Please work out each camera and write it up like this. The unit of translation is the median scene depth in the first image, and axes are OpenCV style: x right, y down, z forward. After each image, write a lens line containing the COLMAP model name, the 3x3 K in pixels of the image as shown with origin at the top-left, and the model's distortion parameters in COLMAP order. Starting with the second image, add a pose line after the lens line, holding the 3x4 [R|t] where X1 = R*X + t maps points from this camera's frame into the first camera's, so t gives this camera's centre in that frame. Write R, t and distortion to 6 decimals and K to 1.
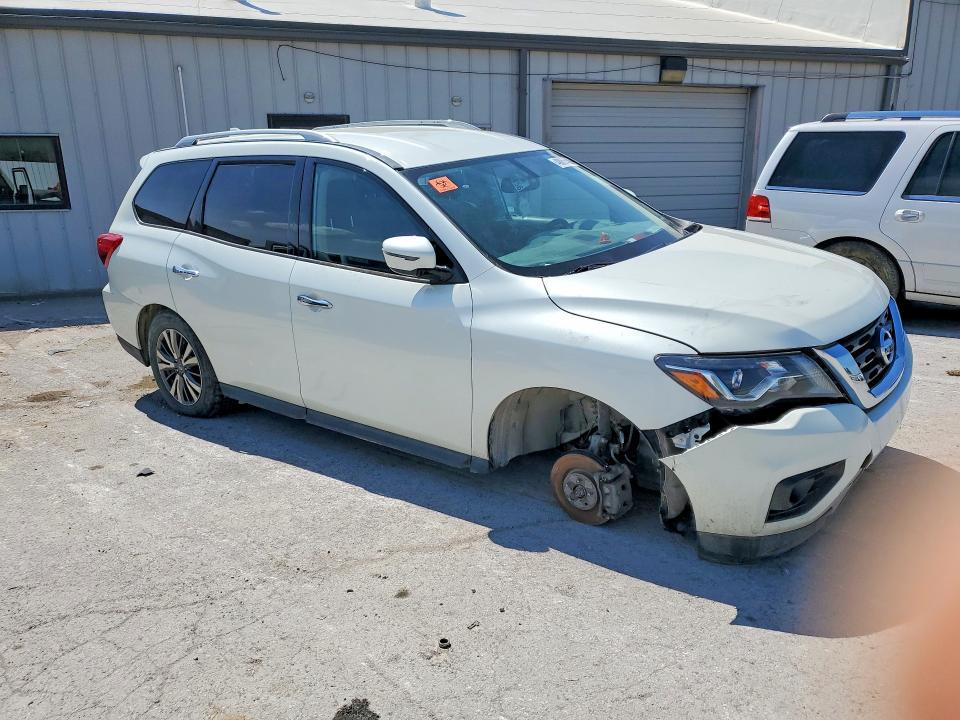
lens RADIAL K [[741.6, 0, 494.4], [0, 741.6, 361.3], [0, 0, 1]] dist [0.005984, -0.003925]
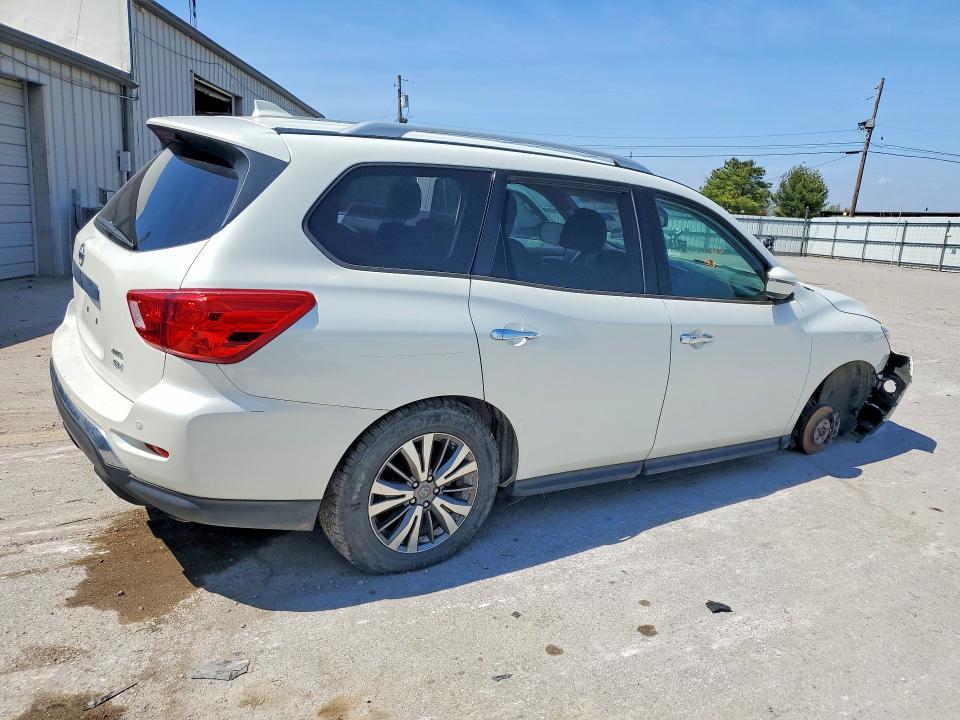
lens RADIAL K [[741.6, 0, 494.4], [0, 741.6, 361.3], [0, 0, 1]] dist [0.005984, -0.003925]
pose [[0.310277, -0.156364, 0.937698, -1.064353], [0.171848, 0.979356, 0.106447, -0.170197], [-0.934985, 0.128113, 0.330742, 0.804327]]
